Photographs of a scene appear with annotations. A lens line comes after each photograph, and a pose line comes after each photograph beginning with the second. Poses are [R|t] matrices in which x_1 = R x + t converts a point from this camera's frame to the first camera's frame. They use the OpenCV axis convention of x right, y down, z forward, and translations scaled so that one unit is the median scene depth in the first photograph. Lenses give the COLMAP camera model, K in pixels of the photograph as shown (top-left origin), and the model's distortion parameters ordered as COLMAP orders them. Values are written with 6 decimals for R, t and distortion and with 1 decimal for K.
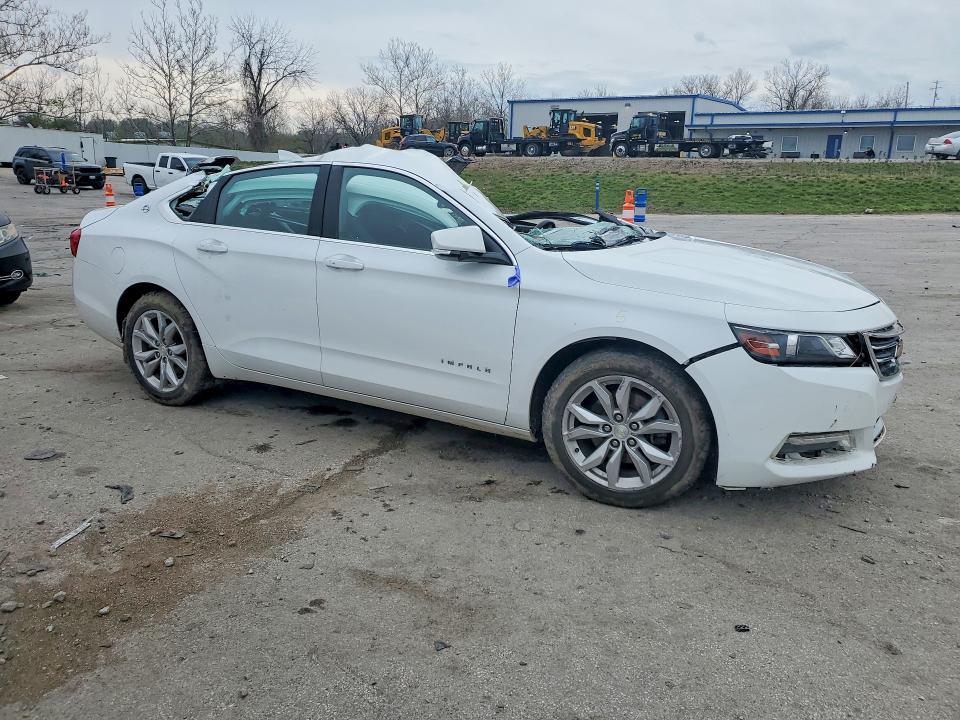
lens RADIAL K [[752.0, 0, 479.1], [0, 752.0, 360.7], [0, 0, 1]] dist [0.023900, -0.000860]
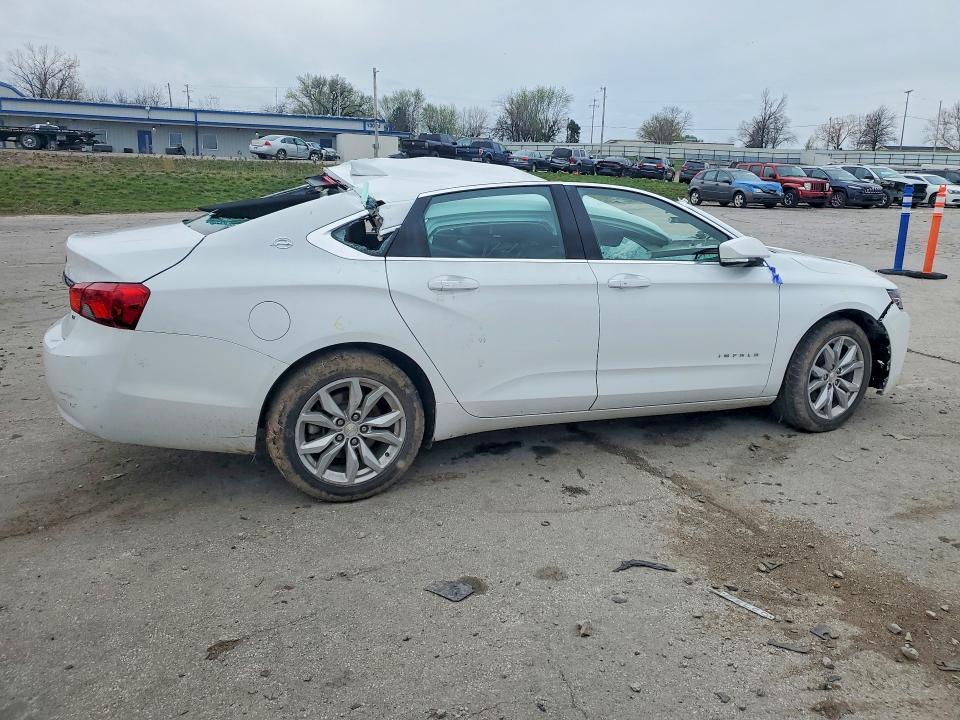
lens RADIAL K [[752.0, 0, 453.1], [0, 752.0, 368.9], [0, 0, 1]] dist [0.023900, -0.000860]
pose [[0.623250, -0.193703, 0.757653, -0.143423], [0.178555, 0.978494, 0.103284, -0.020923], [-0.761365, 0.070911, 0.644433, 0.068932]]
